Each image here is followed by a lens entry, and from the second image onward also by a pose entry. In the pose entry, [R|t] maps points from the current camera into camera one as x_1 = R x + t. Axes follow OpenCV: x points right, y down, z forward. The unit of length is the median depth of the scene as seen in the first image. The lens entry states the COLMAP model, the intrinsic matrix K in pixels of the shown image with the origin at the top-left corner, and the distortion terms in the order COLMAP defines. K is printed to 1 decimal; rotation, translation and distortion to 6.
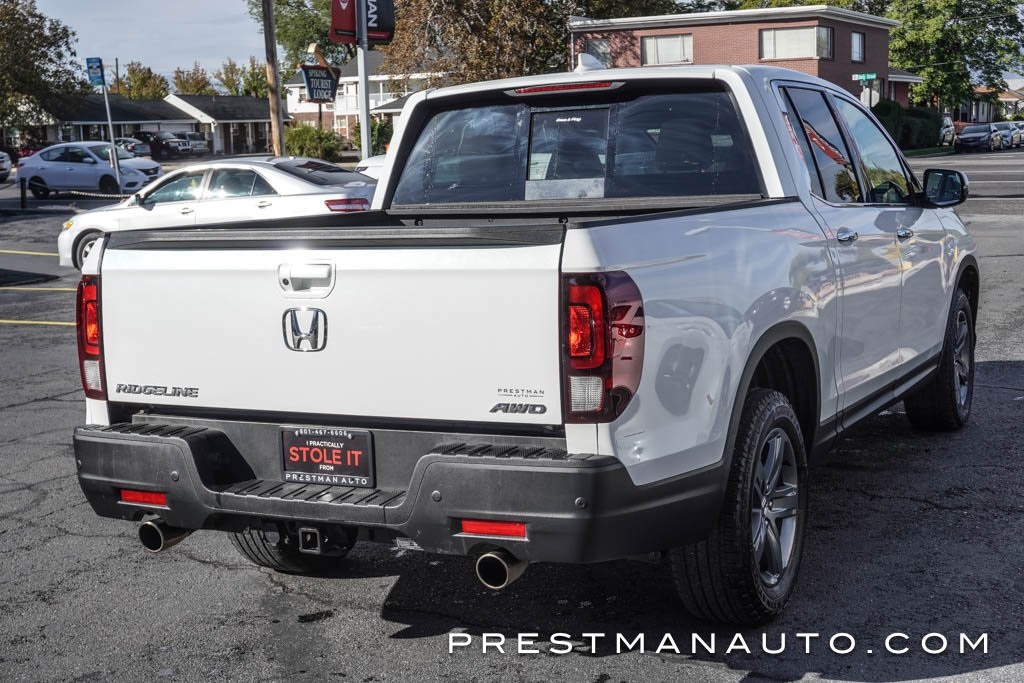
lens RADIAL K [[1421.2, 0, 514.2], [0, 1421.2, 342.7], [0, 0, 1]] dist [0.020299, 0.000000]
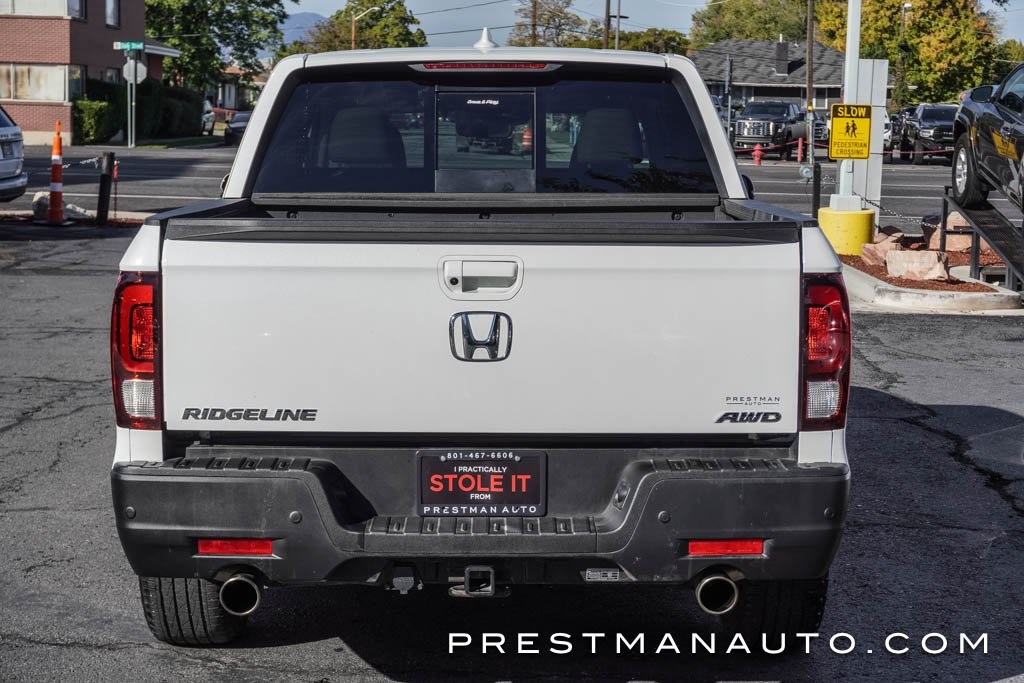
lens RADIAL K [[1791.5, 0, 510.4], [0, 1791.5, 342.9], [0, 0, 1]] dist [0.015407, 0.000000]
pose [[0.886644, -0.008112, 0.462382, -0.579458], [0.016916, 0.999746, -0.014896, 0.010245], [-0.462143, 0.021029, 0.886556, 0.021482]]
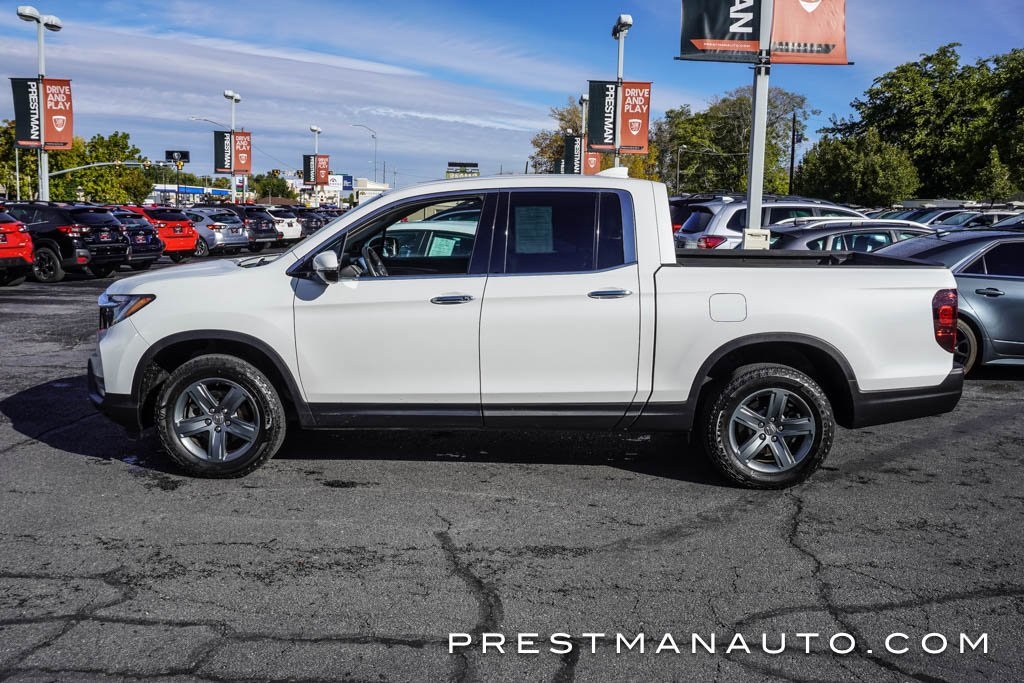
lens RADIAL K [[940.8, 0, 517.4], [0, 940.8, 344.5], [0, 0, 1]] dist [-0.021062, 0.000000]
pose [[-0.446189, -0.101826, 0.889127, -1.177104], [0.113889, 0.978968, 0.169268, -0.257363], [-0.887663, 0.176787, -0.425207, 2.089525]]
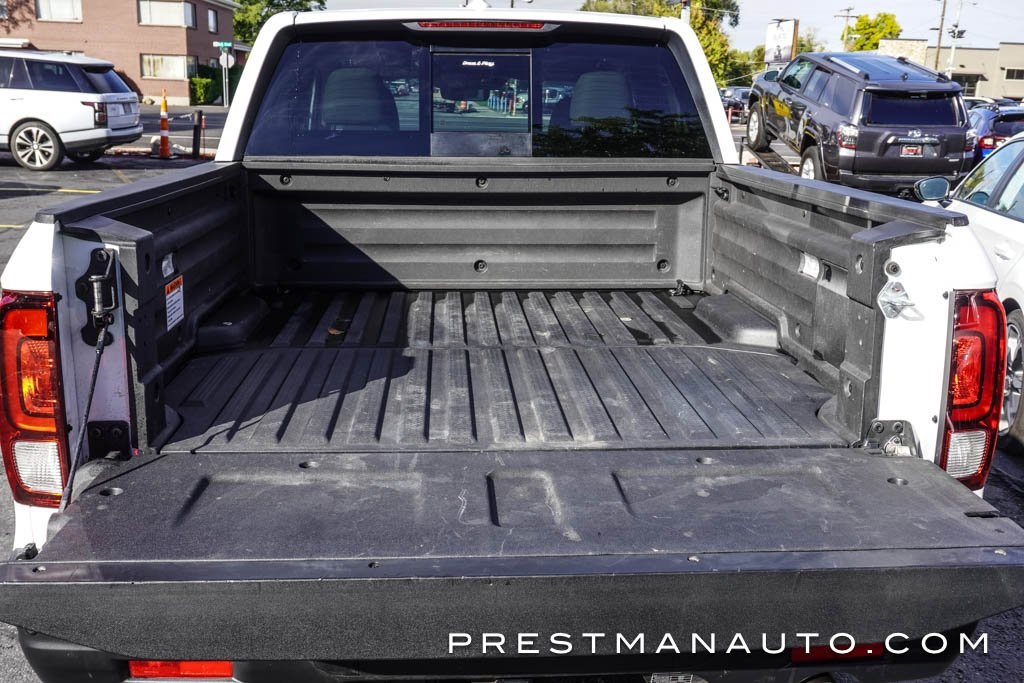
lens RADIAL K [[1003.6, 0, 516.2], [0, 1003.6, 341.0], [0, 0, 1]] dist [-0.001863, 0.000000]
pose [[0.855836, -0.068551, 0.512685, -0.337937], [0.016975, 0.994367, 0.104621, -0.066167], [-0.516969, -0.080836, 0.852179, 0.573037]]
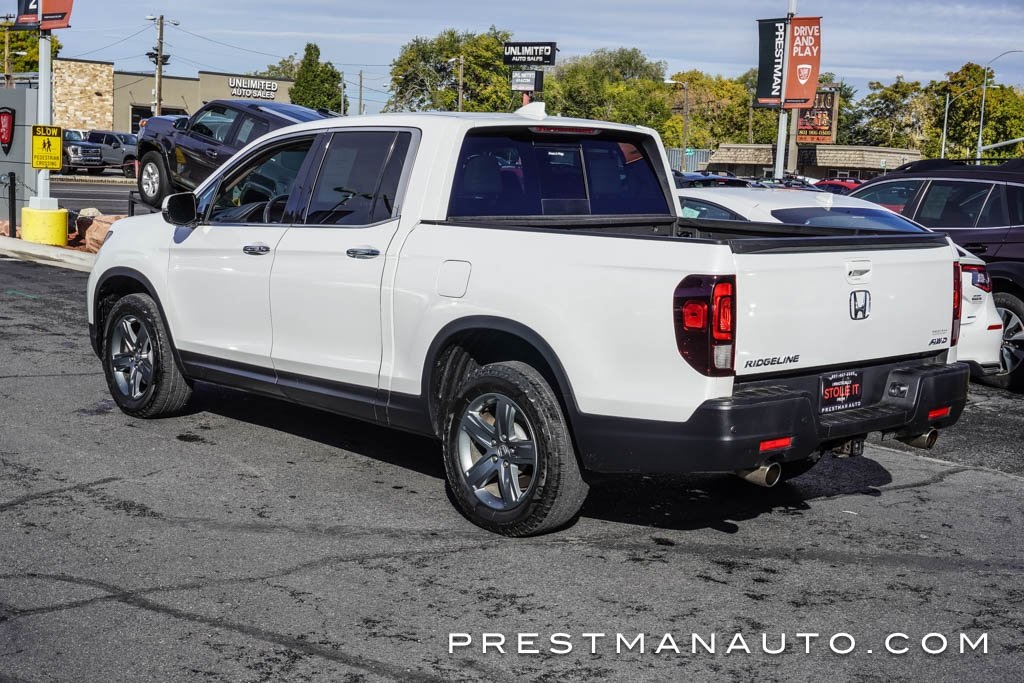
lens RADIAL K [[1403.1, 0, 511.7], [0, 1403.1, 337.8], [0, 0, 1]] dist [-0.002073, 0.000000]
pose [[0.348500, -0.067420, 0.934881, -1.503743], [0.074964, 0.996219, 0.043899, -0.060978], [-0.934306, 0.054784, 0.352236, 0.751488]]
